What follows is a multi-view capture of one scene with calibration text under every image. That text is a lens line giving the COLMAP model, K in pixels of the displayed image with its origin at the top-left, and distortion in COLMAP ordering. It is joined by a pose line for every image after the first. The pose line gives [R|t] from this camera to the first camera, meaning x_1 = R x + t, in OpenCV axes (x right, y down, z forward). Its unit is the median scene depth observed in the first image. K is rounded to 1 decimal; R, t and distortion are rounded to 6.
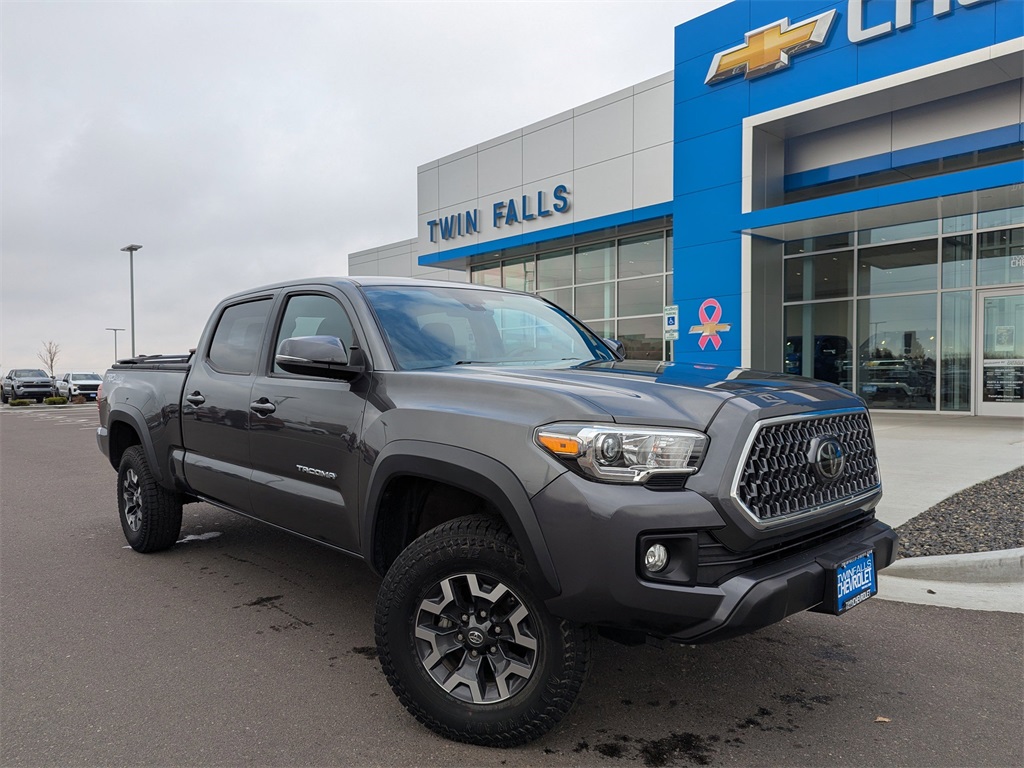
lens RADIAL K [[723.7, 0, 498.6], [0, 723.7, 383.8], [0, 0, 1]] dist [0.063805, -0.059814]
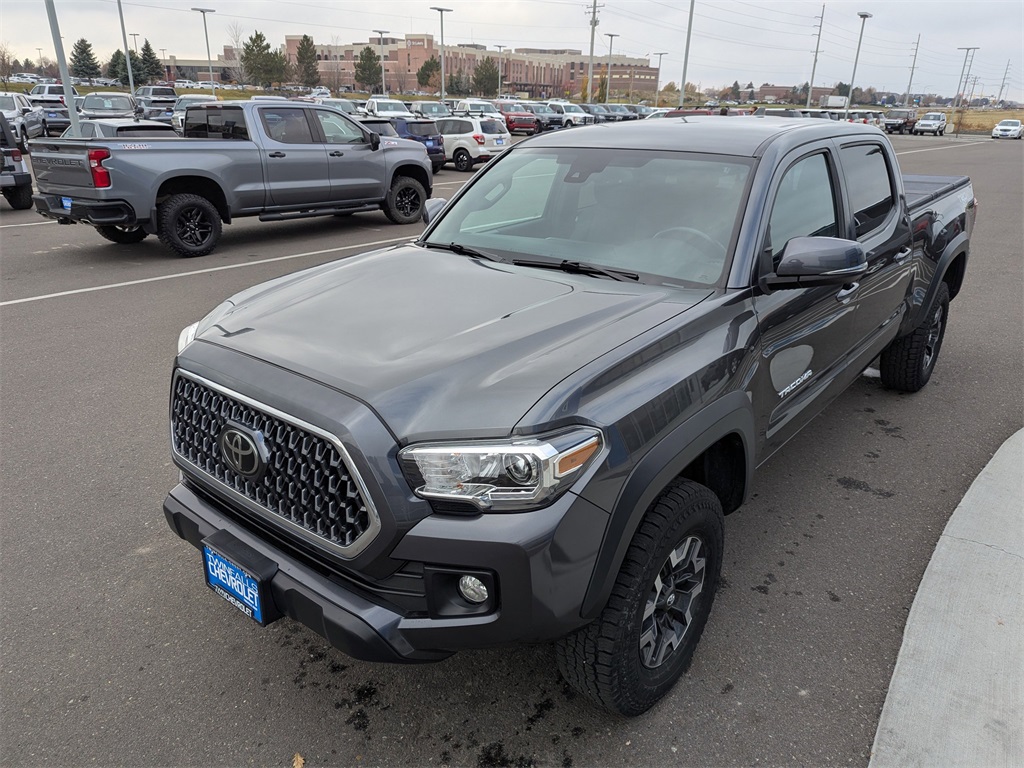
lens RADIAL K [[726.1, 0, 498.4], [0, 726.1, 373.4], [0, 0, 1]] dist [0.062420, -0.056480]
pose [[0.135011, 0.354981, -0.925073, 1.168490], [-0.026145, 0.934573, 0.354811, -0.266553], [0.990499, -0.023717, 0.135459, 1.112563]]
